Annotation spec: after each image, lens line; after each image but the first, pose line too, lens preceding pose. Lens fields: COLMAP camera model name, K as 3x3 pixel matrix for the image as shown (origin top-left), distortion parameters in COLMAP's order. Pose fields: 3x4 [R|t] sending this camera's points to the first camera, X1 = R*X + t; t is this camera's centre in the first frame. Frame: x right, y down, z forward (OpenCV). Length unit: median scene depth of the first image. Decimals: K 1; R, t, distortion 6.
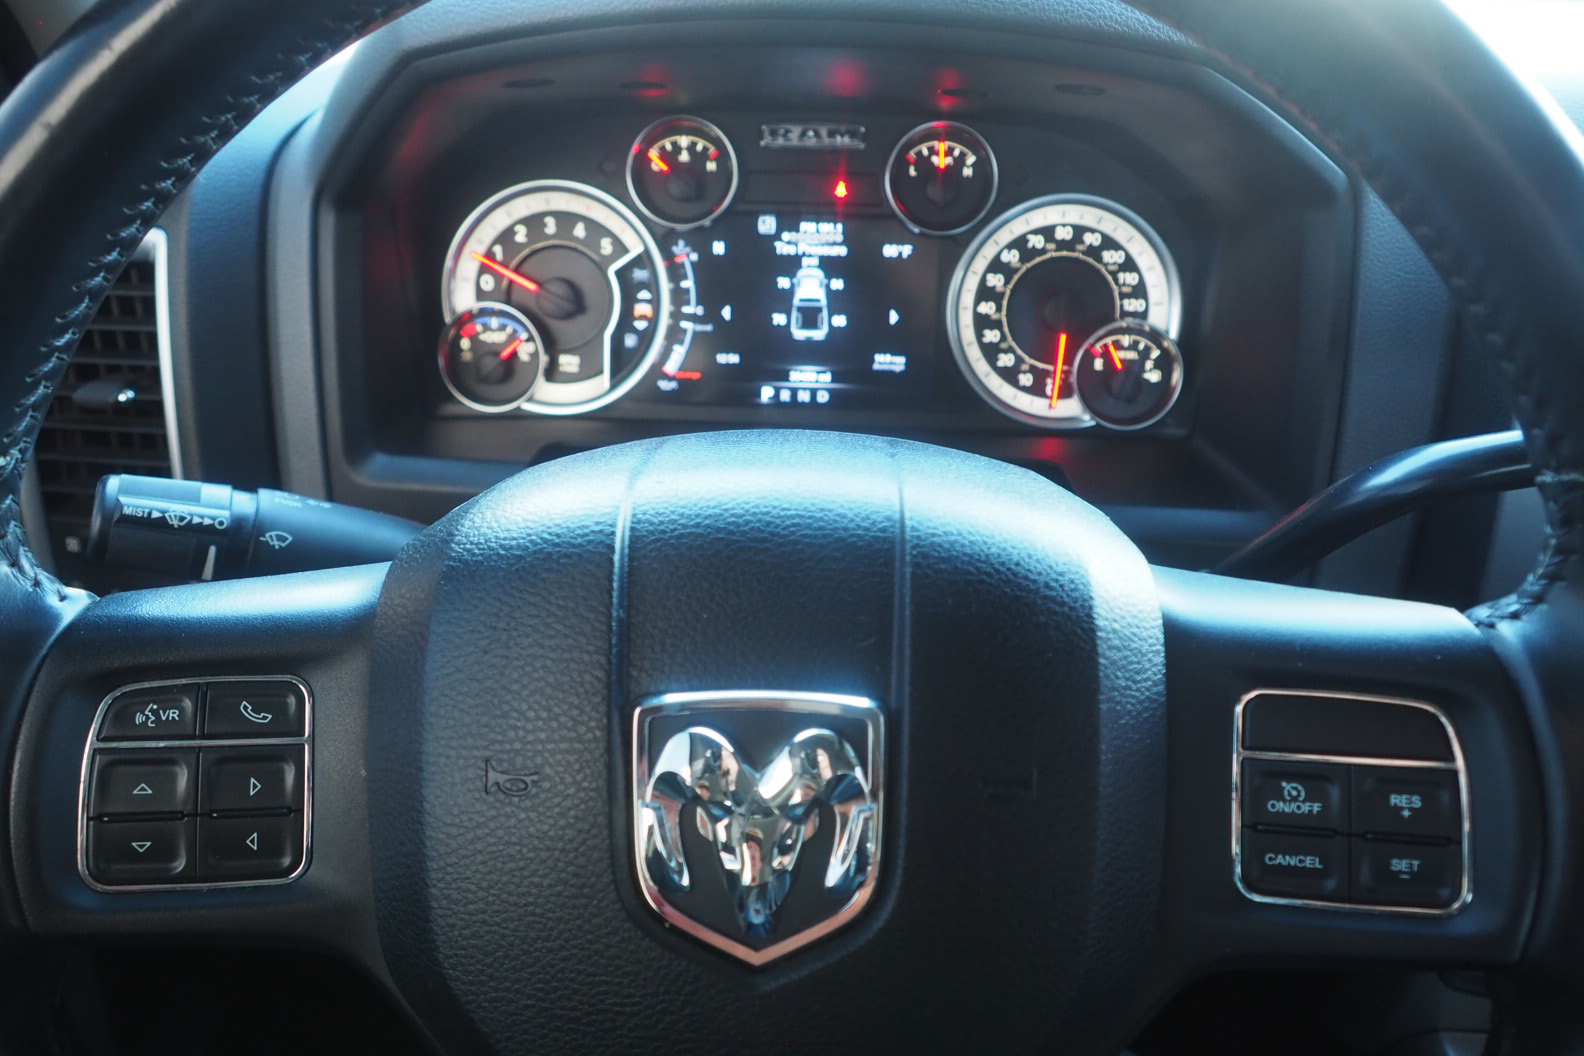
lens RADIAL K [[1121.9, 0, 793.5], [0, 1121.9, 528.9], [0, 0, 1]] dist [-0.042970, 0.014561]
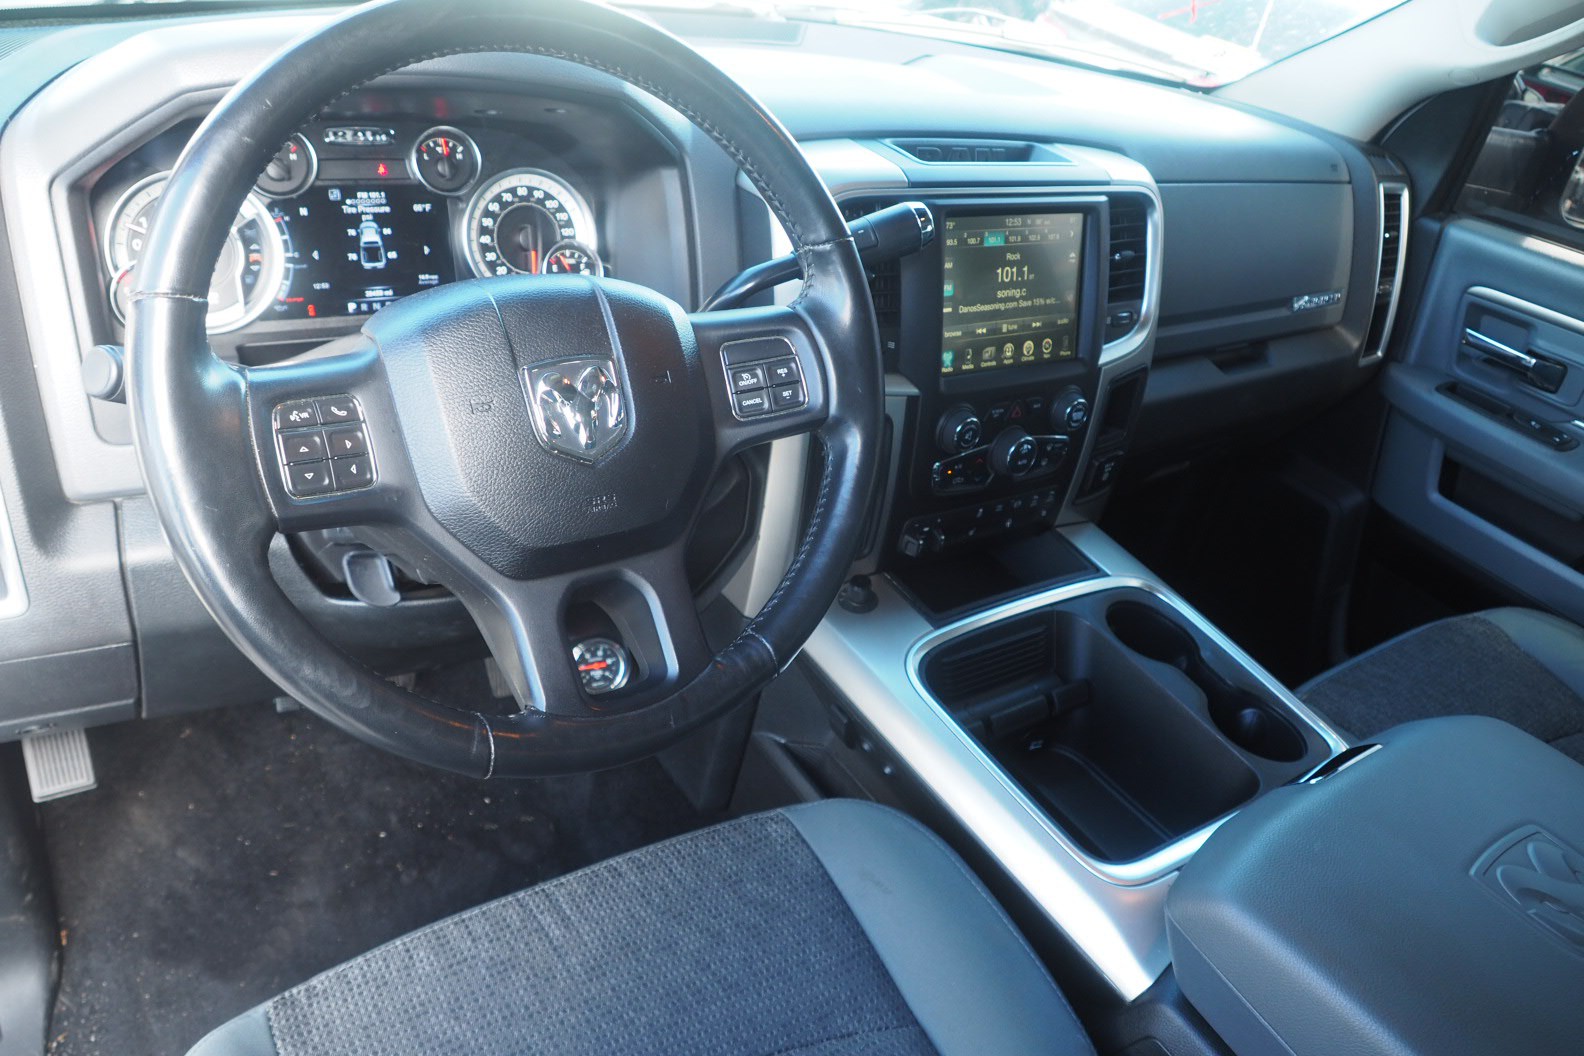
lens RADIAL K [[1121.9, 0, 796.5], [0, 1121.9, 529.6], [0, 0, 1]] dist [-0.042970, 0.014561]
pose [[0.794606, -0.205301, 0.571360, -0.483758], [0.197666, 0.977298, 0.076263, 0.182601], [-0.574046, 0.052340, 0.817148, -0.570711]]
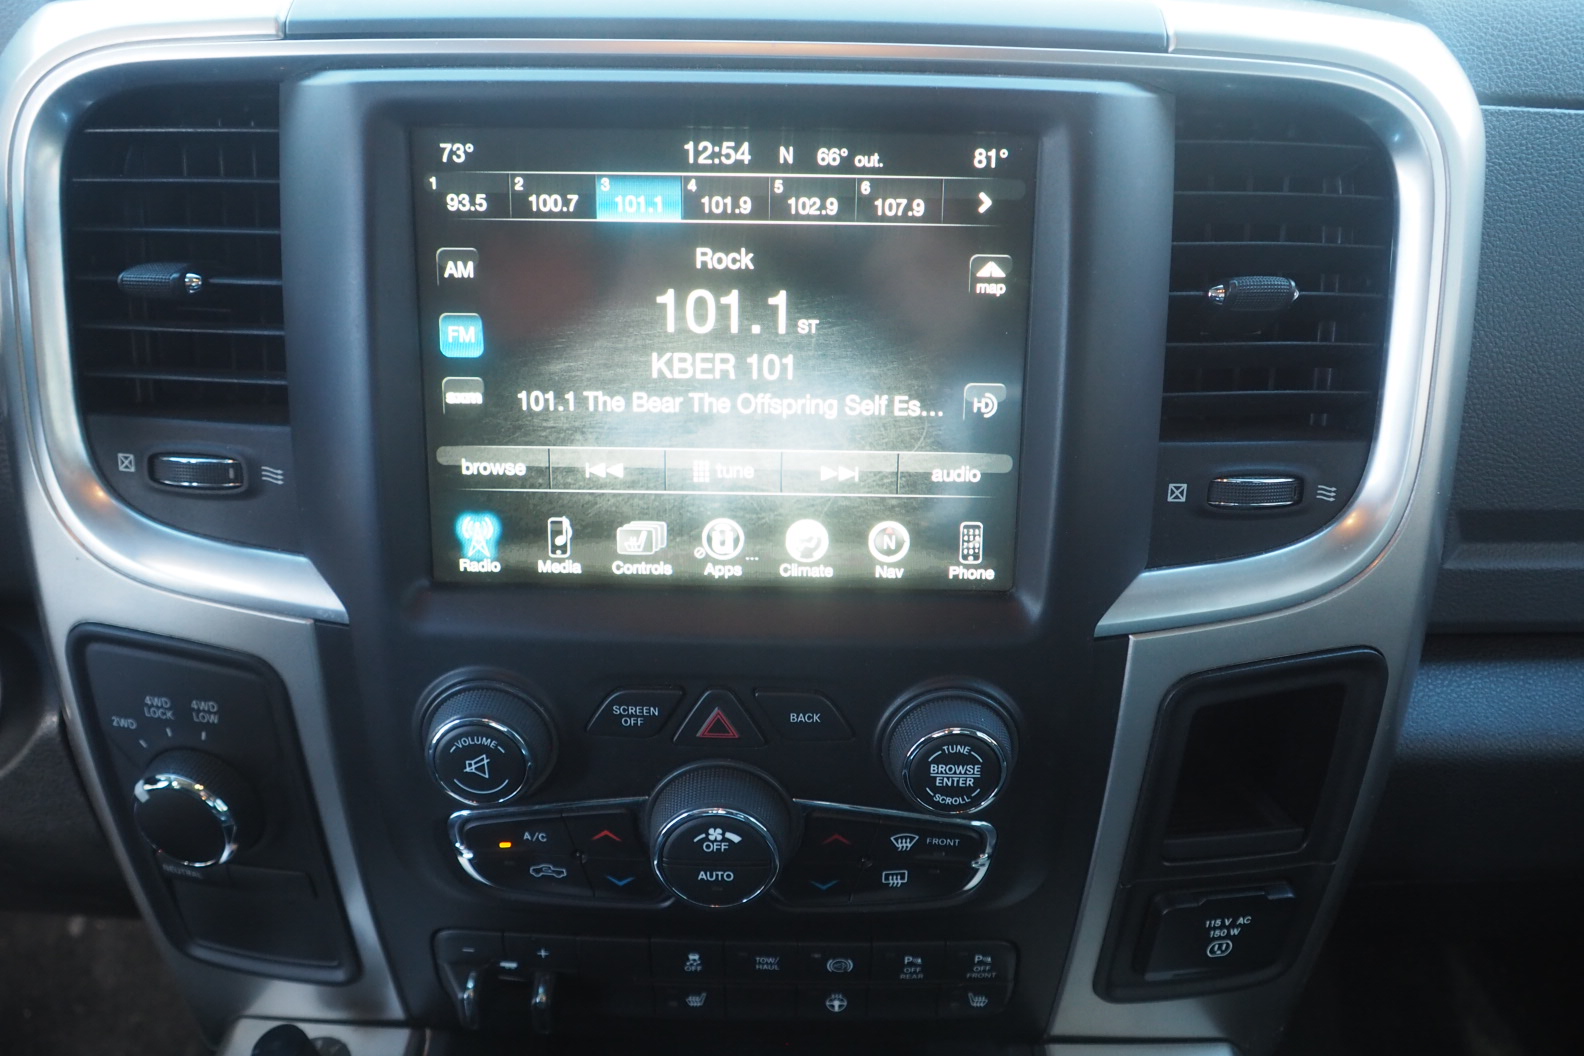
lens RADIAL K [[1121.9, 0, 793.4], [0, 1121.9, 525.5], [0, 0, 1]] dist [-0.042970, 0.014561]
pose [[0.999717, -0.003197, 0.023588, 0.938736], [0.005305, 0.995940, -0.089865, 0.152511], [-0.023205, 0.089965, 0.995675, 0.101368]]
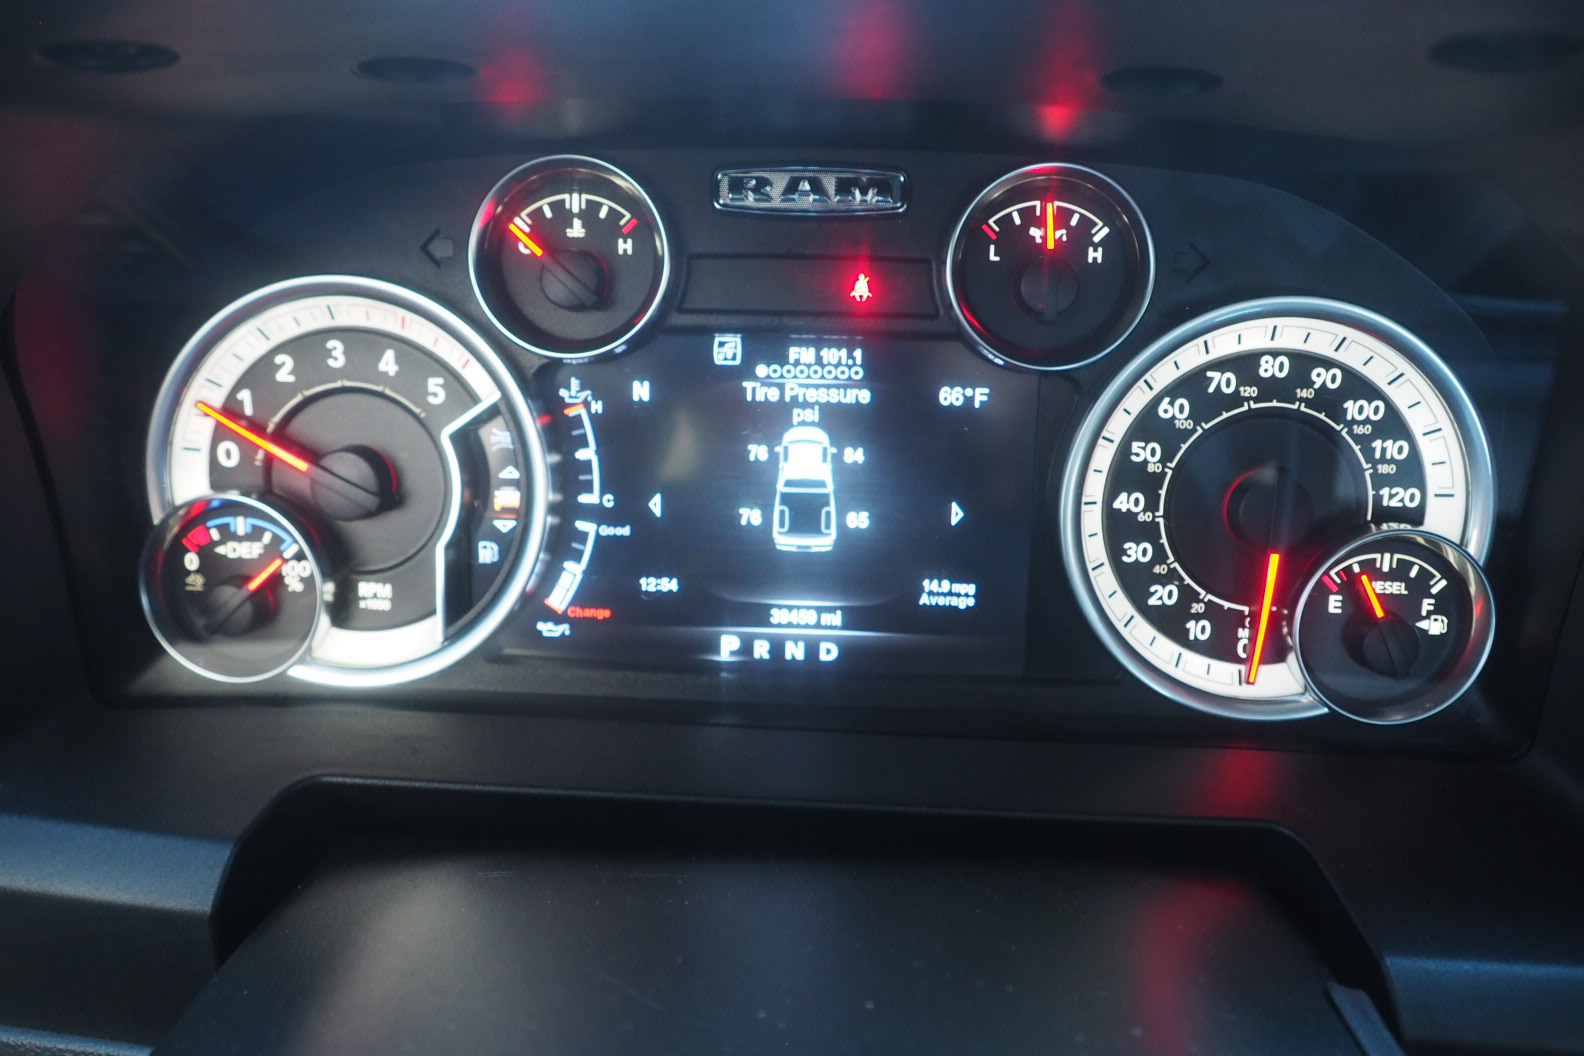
lens RADIAL K [[1121.9, 0, 782.2], [0, 1121.9, 538.4], [0, 0, 1]] dist [-0.042970, 0.014561]
pose [[0.999915, -0.000271, -0.013046, 0.010662], [-0.000371, 0.998788, -0.049221, -0.152755], [0.013044, 0.049222, 0.998703, 0.454310]]
